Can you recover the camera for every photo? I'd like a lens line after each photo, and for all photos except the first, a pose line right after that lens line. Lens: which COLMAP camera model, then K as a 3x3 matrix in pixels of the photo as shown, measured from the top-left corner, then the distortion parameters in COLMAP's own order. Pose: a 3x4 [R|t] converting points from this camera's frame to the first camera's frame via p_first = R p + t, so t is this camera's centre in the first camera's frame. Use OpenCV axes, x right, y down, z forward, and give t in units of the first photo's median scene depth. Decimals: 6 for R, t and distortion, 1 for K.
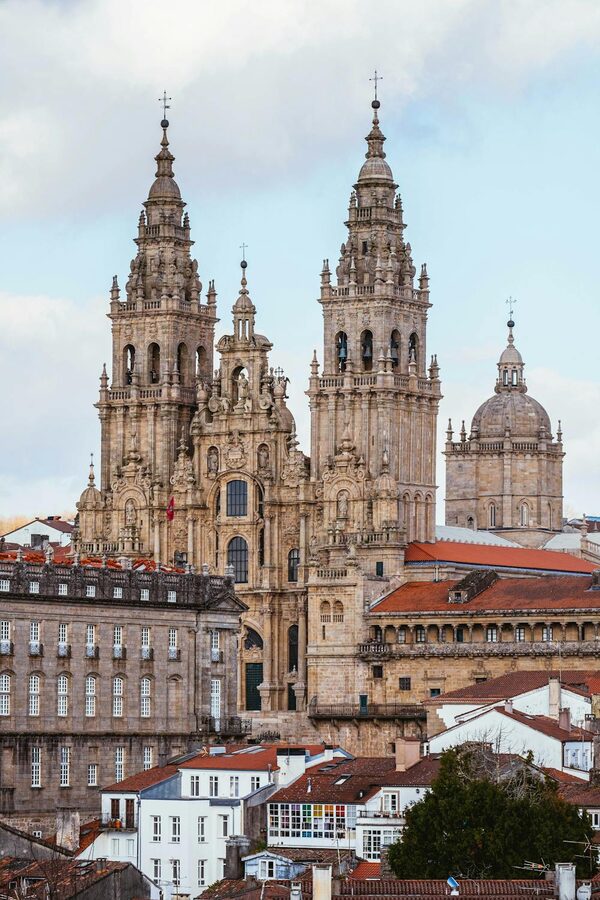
lens RADIAL K [[3189.3, 0, 300.0], [0, 3189.3, 450.0], [0, 0, 1]] dist [0.091286, 0.329632]
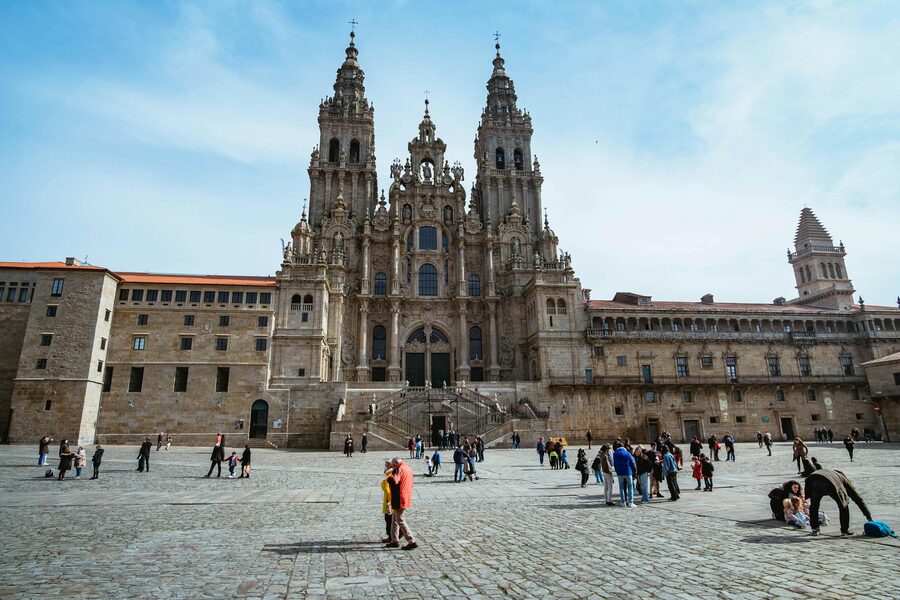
lens RADIAL K [[498.9, 0, 450.0], [0, 498.9, 300.0], [0, 0, 1]] dist [-0.026220, -0.000123]
pose [[0.793686, 0.149410, 0.589694, -0.140951], [-0.039618, 0.980007, -0.194979, 0.086402], [-0.607036, 0.131389, 0.783737, 0.830515]]
